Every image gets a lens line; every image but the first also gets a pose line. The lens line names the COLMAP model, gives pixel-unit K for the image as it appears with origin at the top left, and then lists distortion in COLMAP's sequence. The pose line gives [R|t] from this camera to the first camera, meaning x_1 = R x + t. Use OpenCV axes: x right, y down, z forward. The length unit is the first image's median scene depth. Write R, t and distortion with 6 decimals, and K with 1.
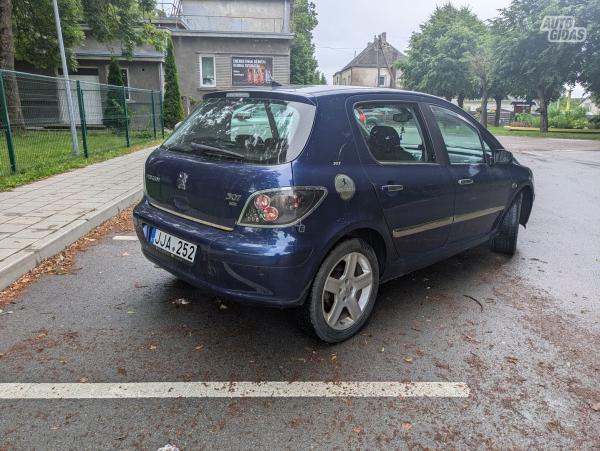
lens RADIAL K [[423.9, 0, 294.4], [0, 423.9, 225.3], [0, 0, 1]] dist [0.058202, -0.062188]
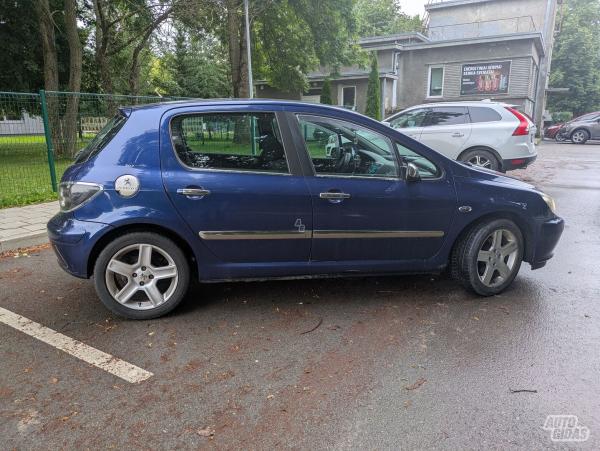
lens RADIAL K [[423.9, 0, 294.4], [0, 423.9, 225.3], [0, 0, 1]] dist [0.058202, -0.062188]
pose [[0.830313, 0.108040, -0.546724, 0.102995], [-0.123214, 0.992340, 0.008974, -0.004334], [0.543505, 0.059913, 0.837265, 0.023360]]
